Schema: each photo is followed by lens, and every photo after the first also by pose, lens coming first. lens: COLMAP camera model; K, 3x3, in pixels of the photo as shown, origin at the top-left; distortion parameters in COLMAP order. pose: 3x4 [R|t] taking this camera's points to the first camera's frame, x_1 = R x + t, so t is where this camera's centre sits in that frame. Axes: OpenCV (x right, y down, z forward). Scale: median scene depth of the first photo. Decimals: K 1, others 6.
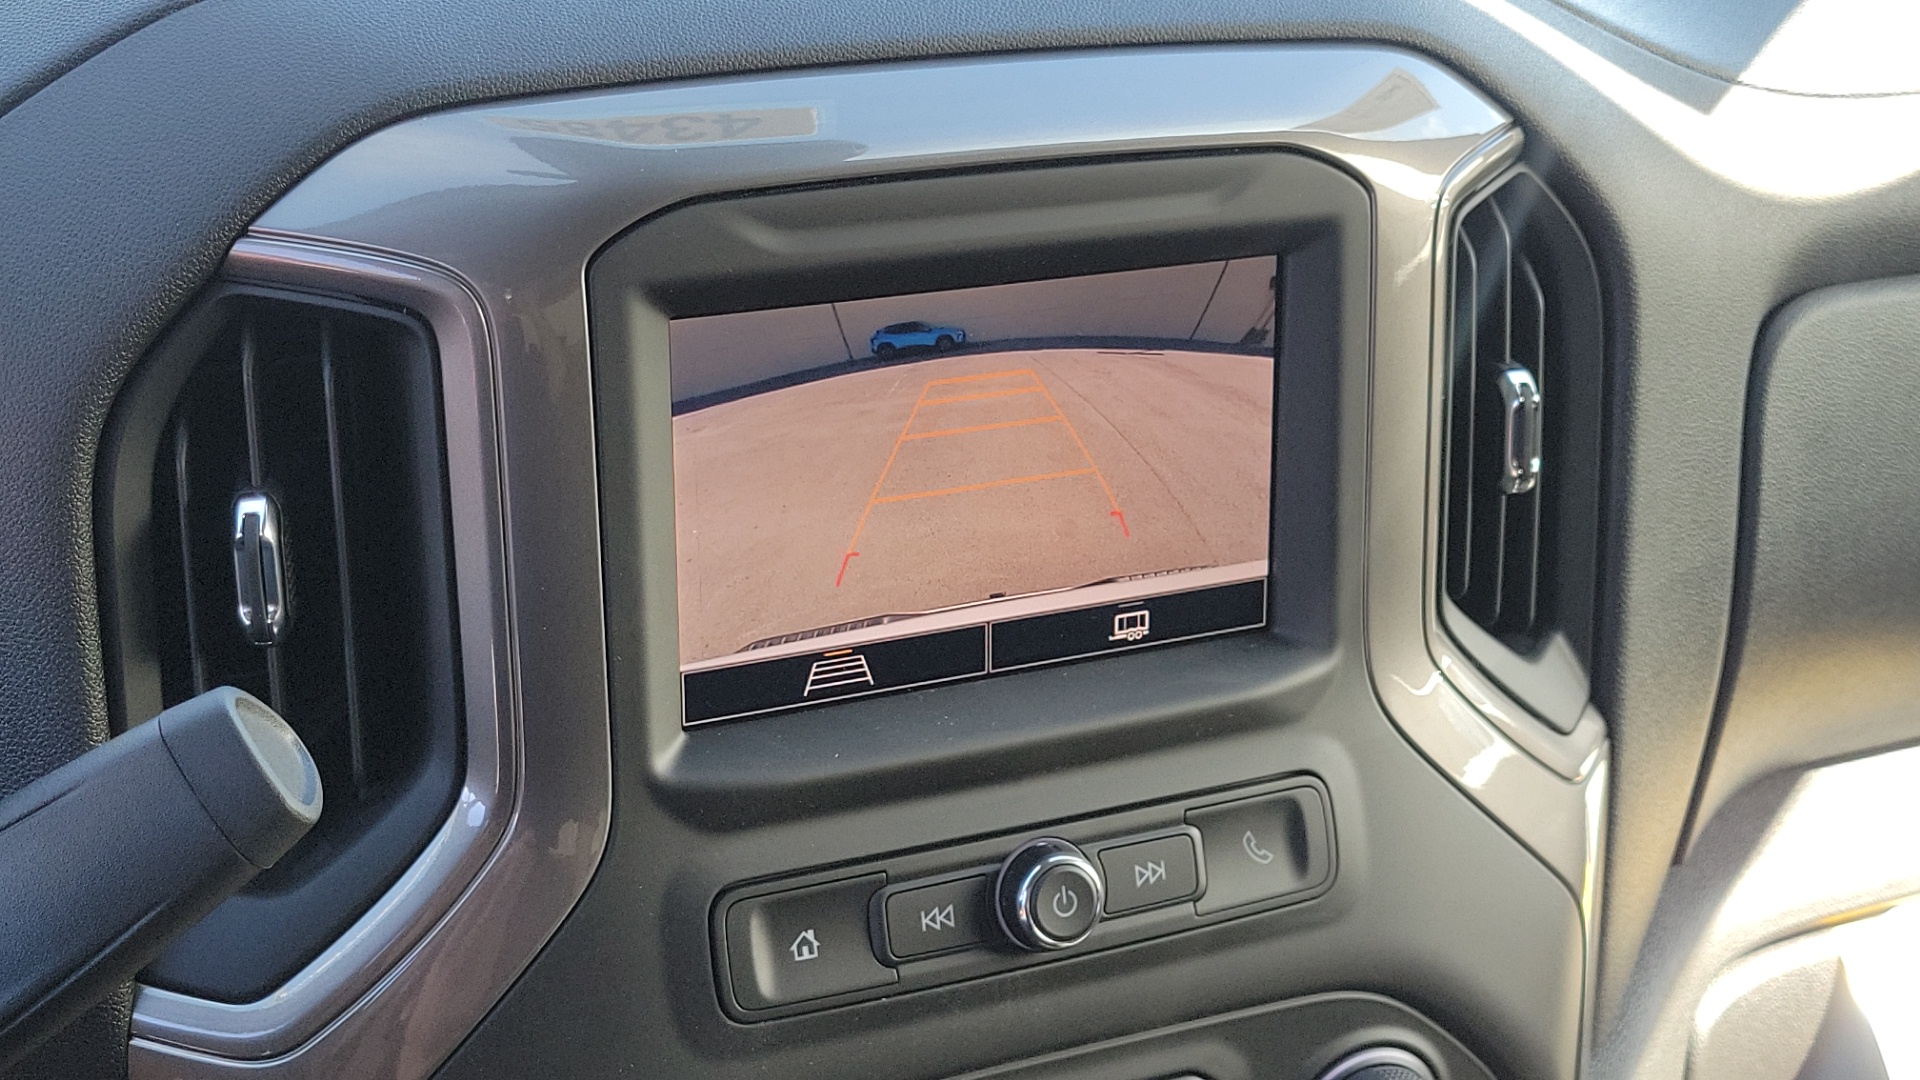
lens RADIAL K [[2961.7, 0, 960.0], [0, 2961.7, 540.0], [0, 0, 1]] dist [0.011653, -0.054246]
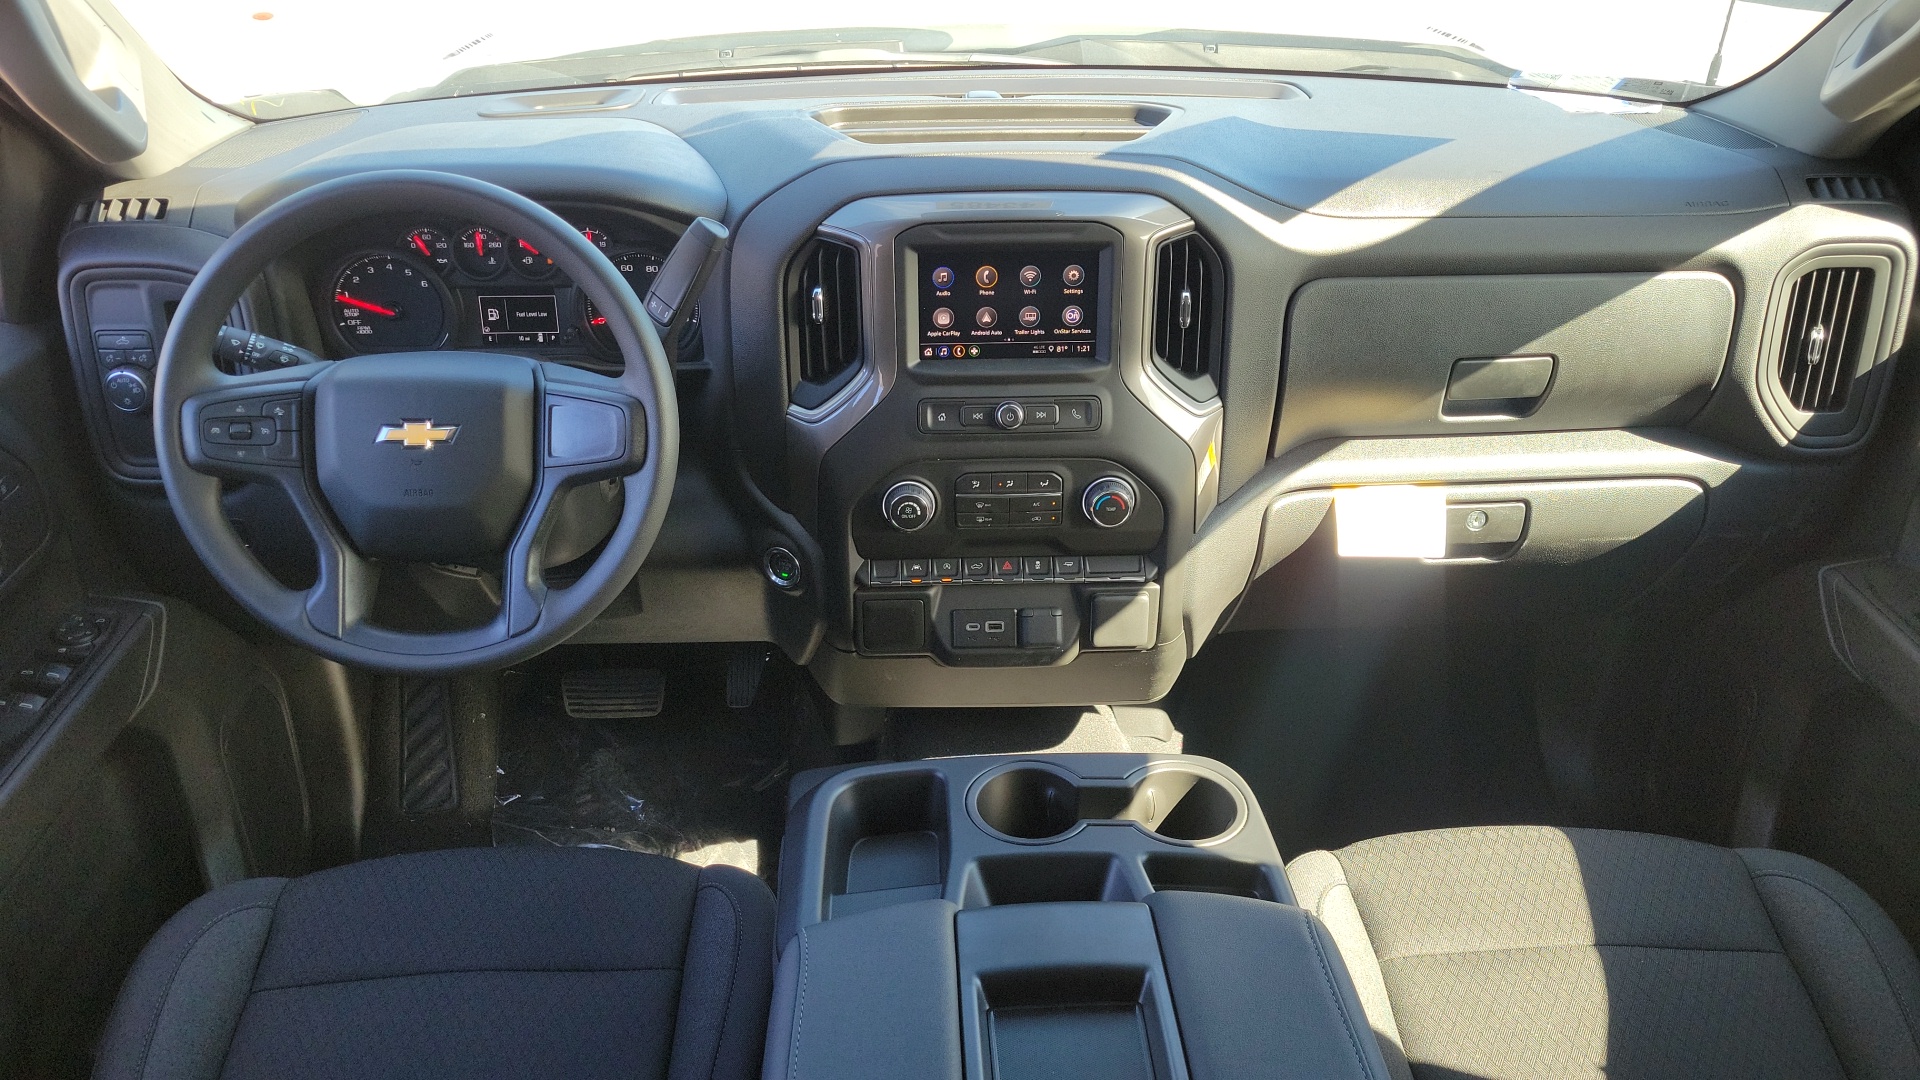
lens RADIAL K [[1439.5, 0, 960.0], [0, 1439.5, 540.0], [0, 0, 1]] dist [0.049772, -0.025339]
pose [[0.907953, 0.158149, -0.388085, 0.708944], [-0.116206, 0.984756, 0.129425, 0.044427], [0.402638, -0.072413, 0.912491, -0.726124]]
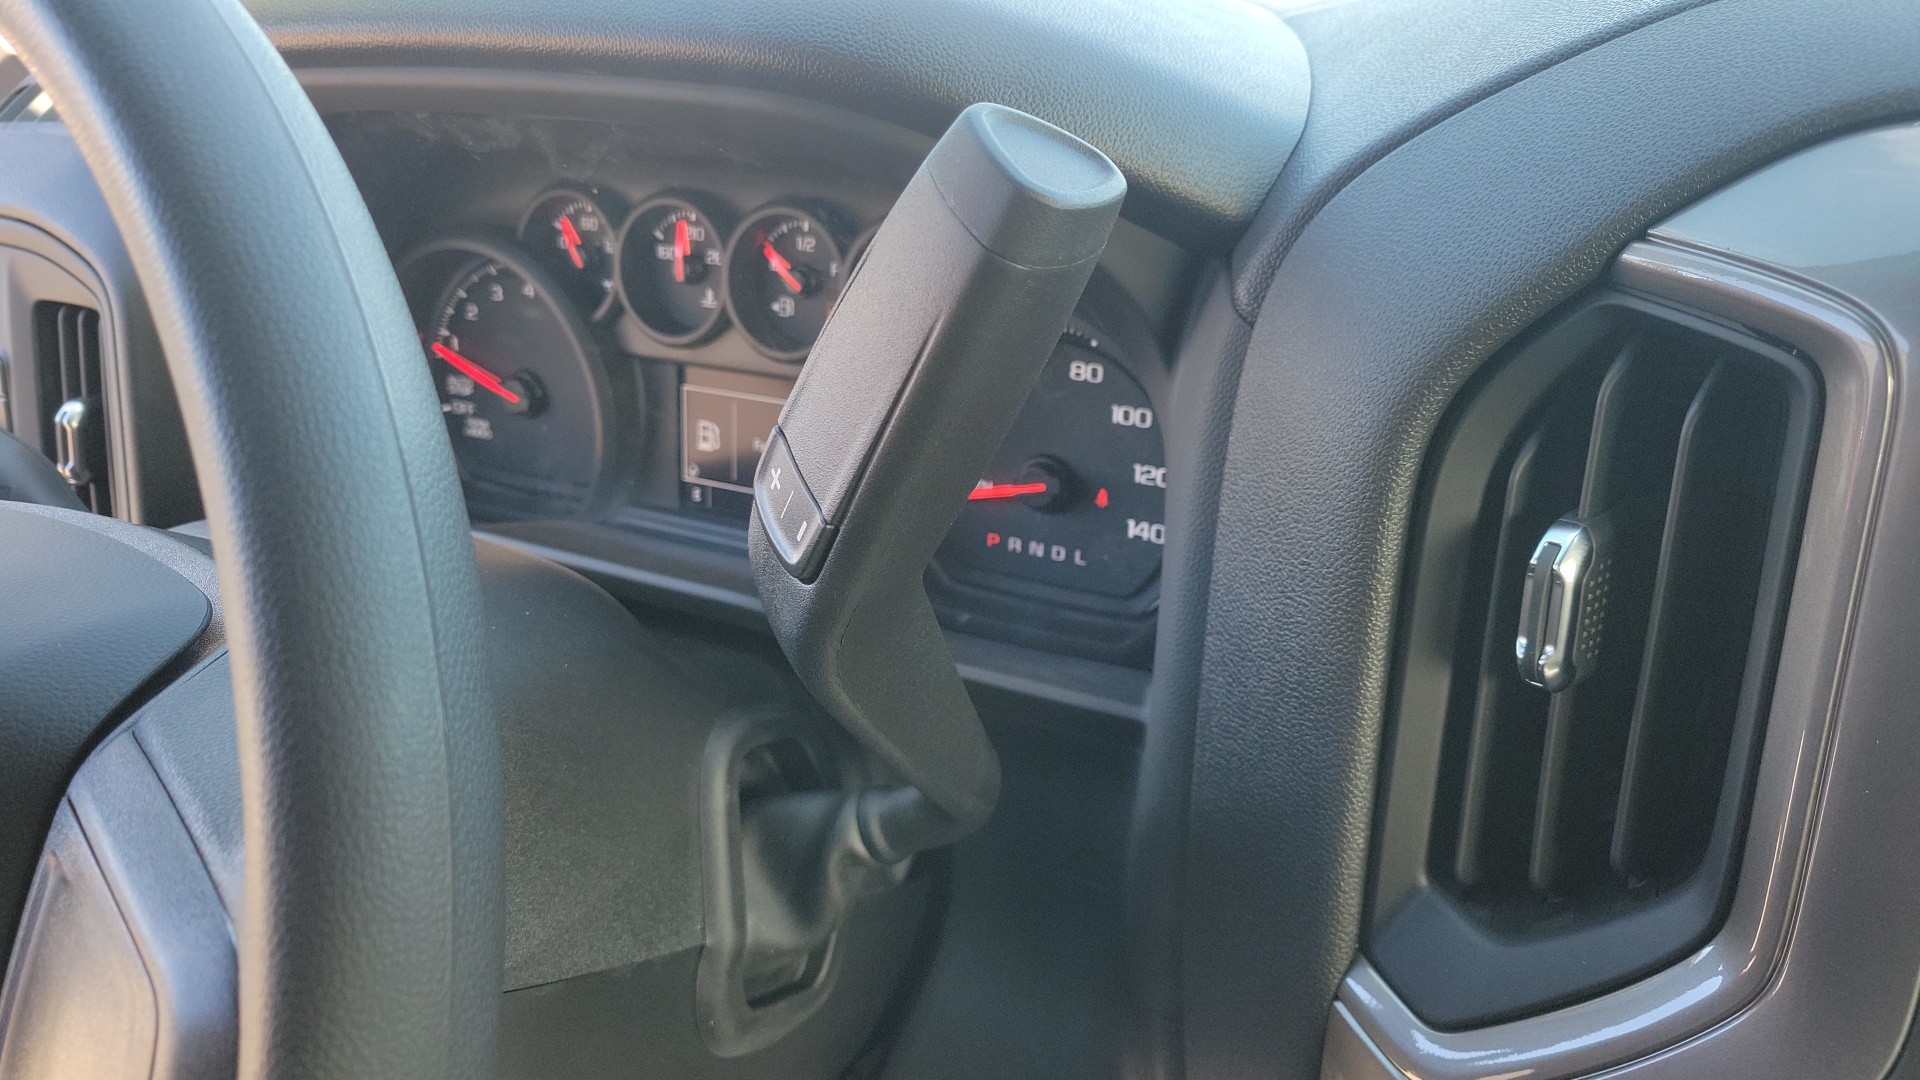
lens RADIAL K [[1476.7, 0, 967.2], [0, 1476.7, 532.3], [0, 0, 1]] dist [0.003961, -0.007672]
pose [[0.532436, 0.259620, -0.805673, 0.025108], [-0.263980, 0.955263, 0.133370, -0.022021], [0.804255, 0.141671, 0.577150, 0.525821]]
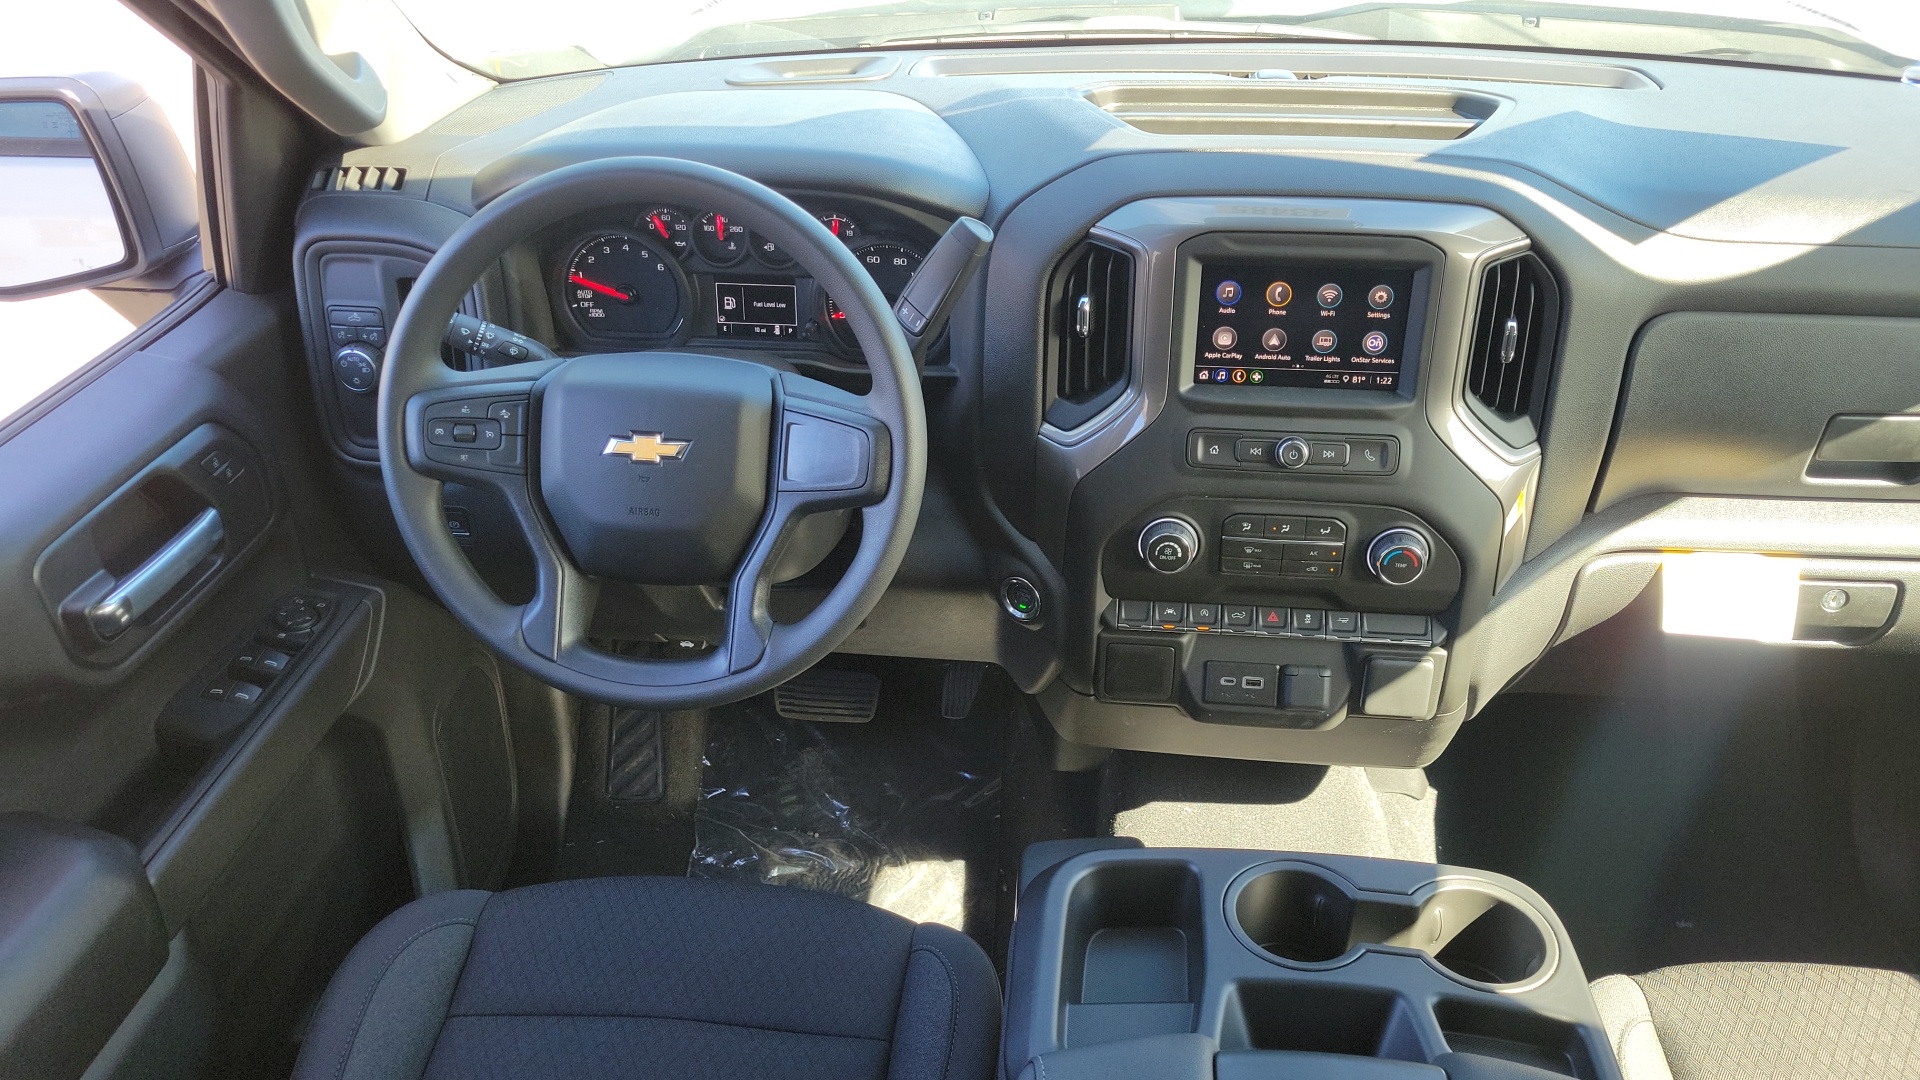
lens RADIAL K [[1439.2, 0, 986.8], [0, 1439.2, 550.1], [0, 0, 1]] dist [0.040723, -0.006060]
pose [[0.844116, 0.236069, -0.481394, 0.543435], [-0.163914, 0.968489, 0.187513, -0.022936], [0.510491, -0.079376, 0.856212, -0.581128]]
